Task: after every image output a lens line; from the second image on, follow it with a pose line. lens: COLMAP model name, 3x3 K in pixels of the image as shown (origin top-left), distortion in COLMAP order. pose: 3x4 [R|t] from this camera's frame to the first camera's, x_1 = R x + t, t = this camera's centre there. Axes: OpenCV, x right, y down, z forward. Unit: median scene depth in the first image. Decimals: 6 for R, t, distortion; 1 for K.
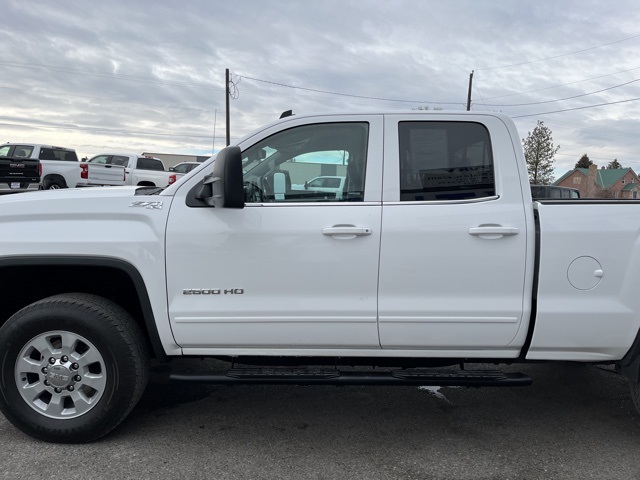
lens RADIAL K [[482.4, 0, 319.6], [0, 482.4, 232.1], [0, 0, 1]] dist [0.071865, -0.098575]
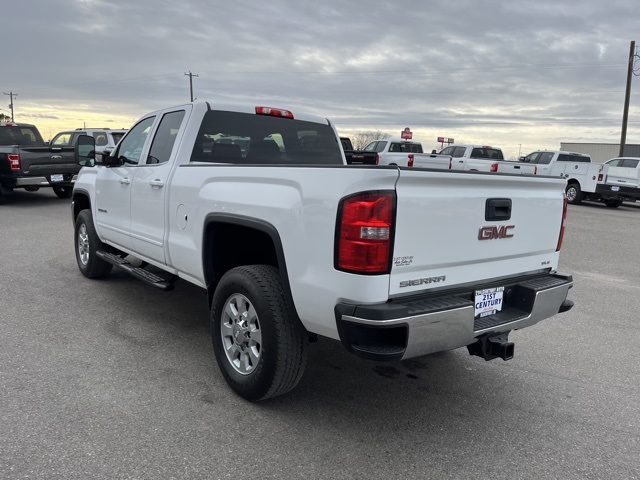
lens RADIAL K [[482.4, 0, 312.5], [0, 482.4, 245.6], [0, 0, 1]] dist [0.071865, -0.098575]
pose [[0.619164, 0.126106, -0.775070, 1.741016], [-0.094407, 0.991816, 0.085955, 0.011681], [0.779566, 0.019952, 0.626002, 0.415664]]
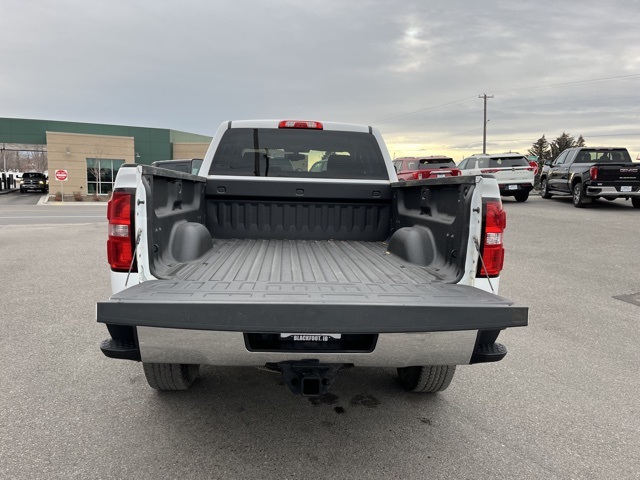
lens RADIAL K [[482.4, 0, 311.7], [0, 482.4, 248.1], [0, 0, 1]] dist [0.071865, -0.098575]
pose [[0.054476, 0.109406, -0.992503, 2.015061], [-0.102267, 0.989364, 0.103446, -0.037401], [0.993264, 0.095865, 0.065085, 1.253115]]
